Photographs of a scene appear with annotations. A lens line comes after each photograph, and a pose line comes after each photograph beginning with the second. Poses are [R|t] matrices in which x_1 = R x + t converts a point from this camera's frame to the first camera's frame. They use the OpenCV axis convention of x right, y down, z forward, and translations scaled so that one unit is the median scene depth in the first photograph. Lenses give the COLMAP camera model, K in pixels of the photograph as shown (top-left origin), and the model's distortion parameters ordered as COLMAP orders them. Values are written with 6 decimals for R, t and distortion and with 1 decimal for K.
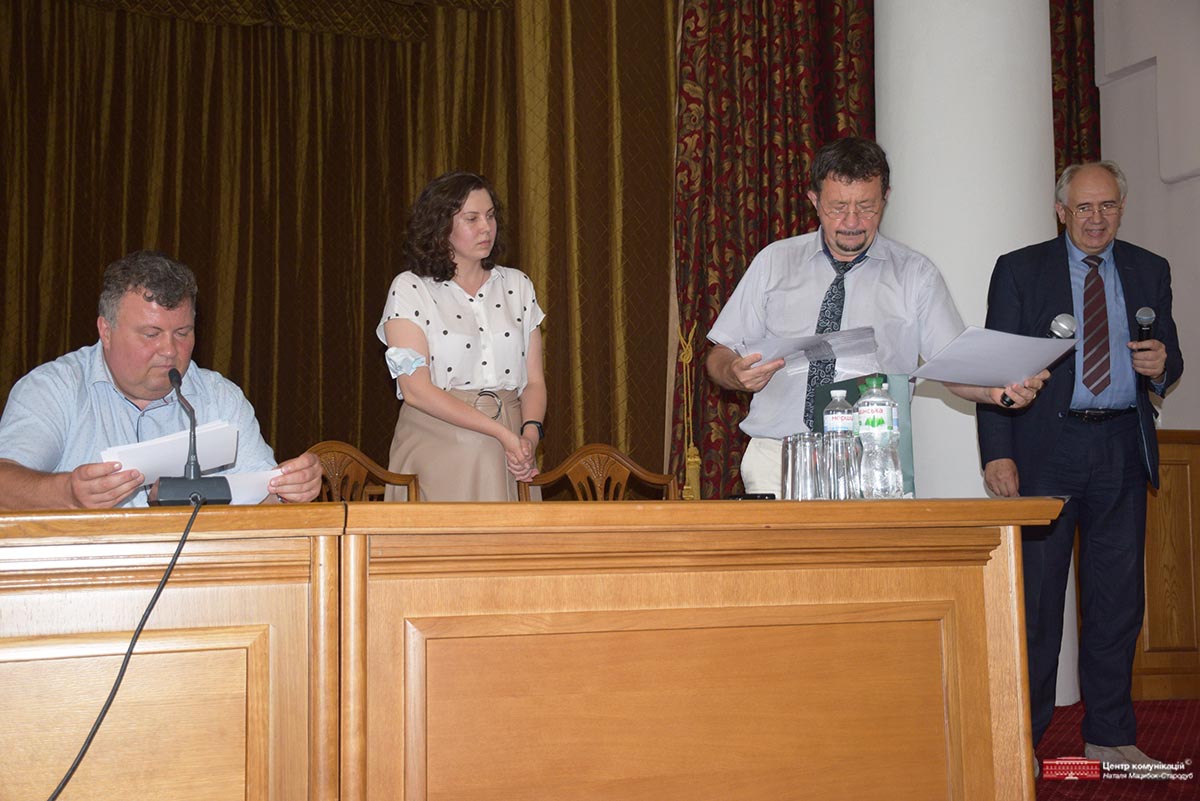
lens RADIAL K [[1475.6, 0, 600.0], [0, 1475.6, 400.5], [0, 0, 1]] dist [0.011545, 0.452282]
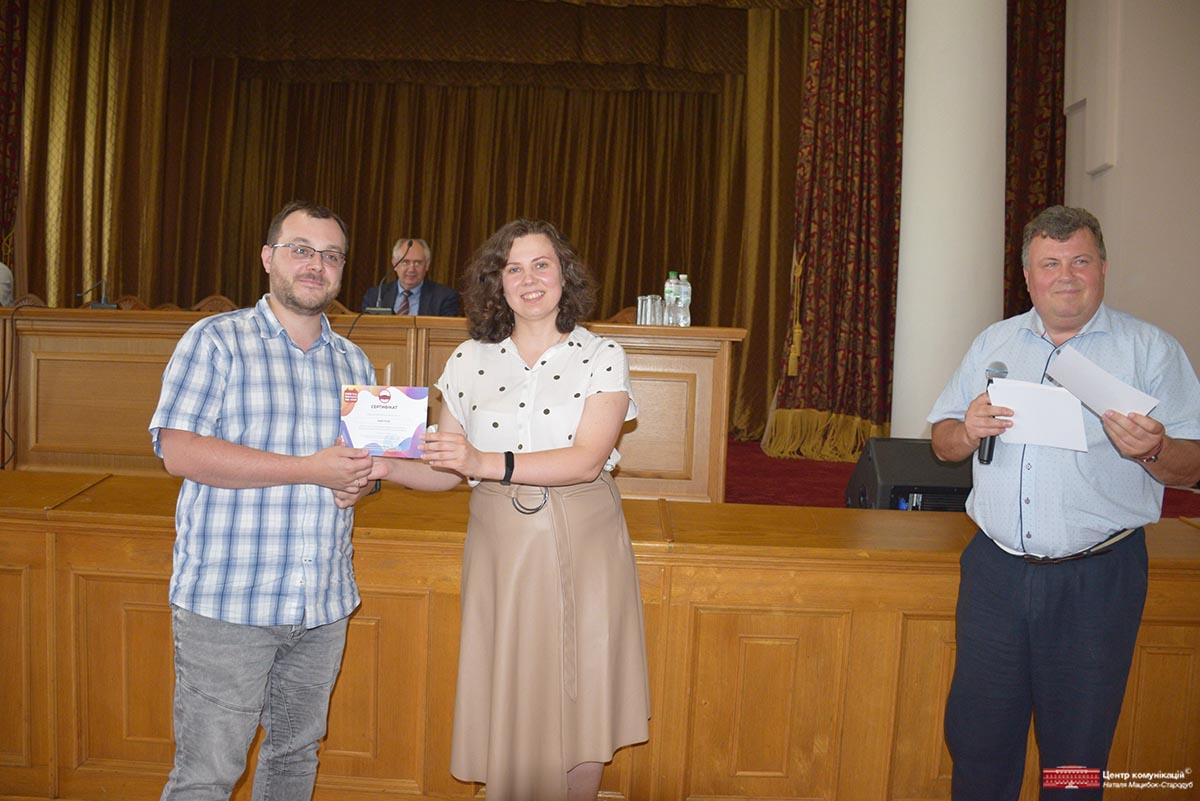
lens RADIAL K [[934.4, 0, 597.5], [0, 934.4, 397.3], [0, 0, 1]] dist [-0.155437, 0.108860]
pose [[0.931826, 0.057849, -0.358264, 0.236114], [-0.023783, 0.994826, 0.098774, 0.014493], [0.362124, -0.083520, 0.928381, -0.131615]]
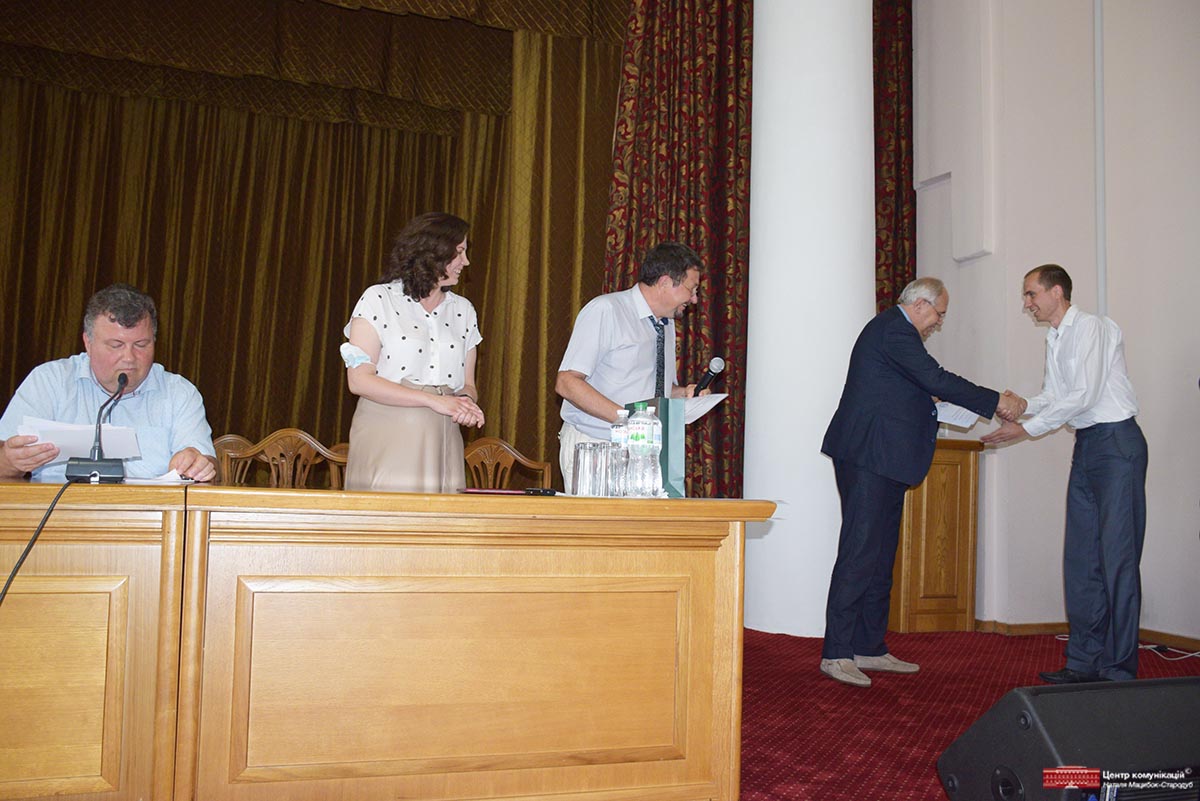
lens RADIAL K [[1041.8, 0, 600.0], [0, 1041.8, 400.5], [0, 0, 1]] dist [-0.117383, 0.145530]
pose [[0.998980, 0.041977, -0.016667, 0.066822], [-0.041851, 0.999093, 0.007822, -0.009234], [0.016980, -0.007116, 0.999831, 0.035825]]
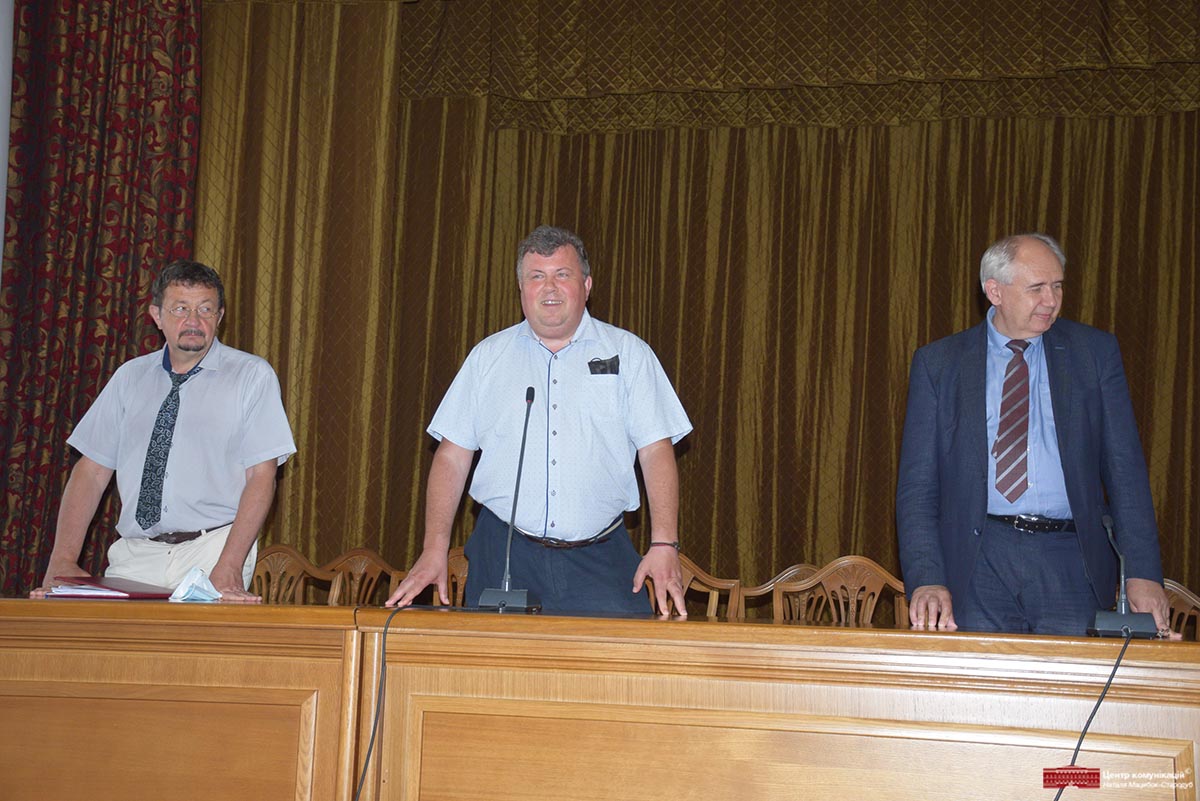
lens RADIAL K [[1590.3, 0, 600.0], [0, 1590.3, 400.5], [0, 0, 1]] dist [0.095081, 0.421912]
pose [[0.832954, -0.019665, -0.552992, 0.041108], [-0.006407, 0.998959, -0.045175, -0.022165], [0.553305, 0.041171, 0.831961, -0.137823]]
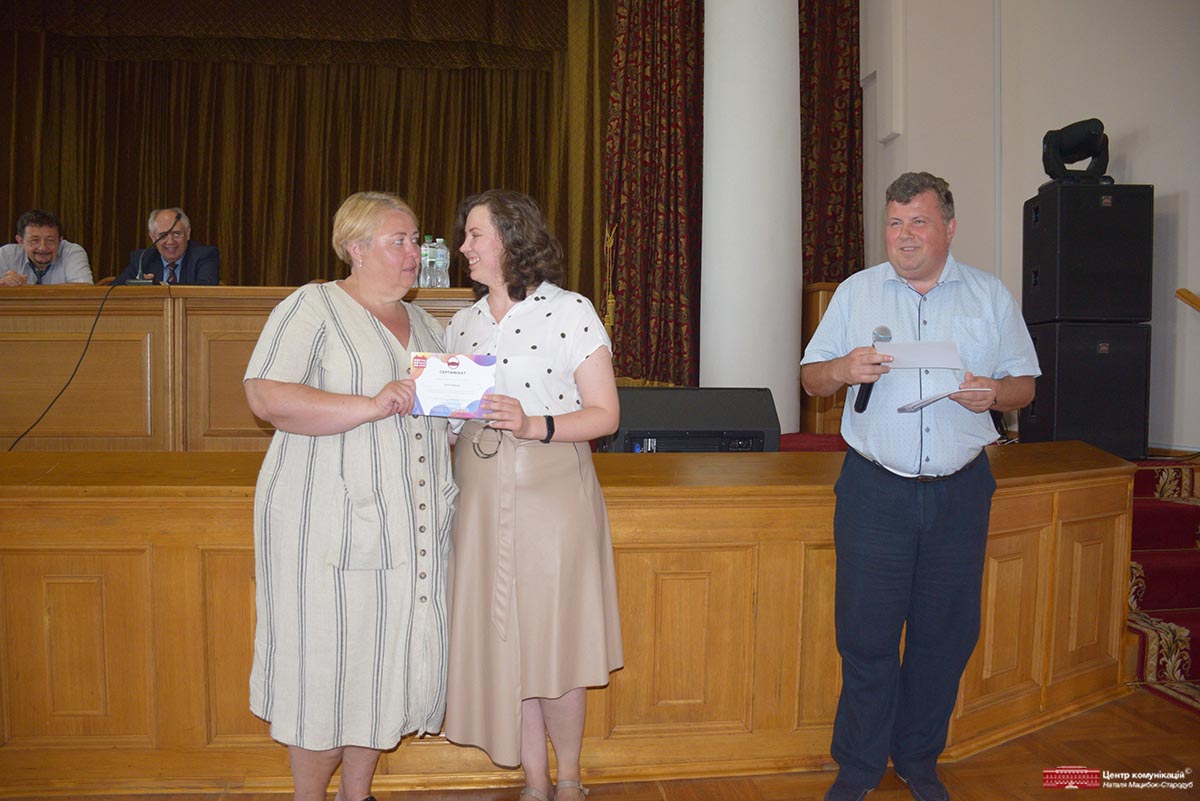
lens RADIAL K [[939.3, 0, 600.0], [0, 939.3, 400.5], [0, 0, 1]] dist [-0.151821, 0.109080]
pose [[0.972389, 0.029400, -0.231505, 0.310768], [-0.002563, 0.993318, 0.115380, 0.027760], [0.233351, -0.111601, 0.965967, -0.128474]]
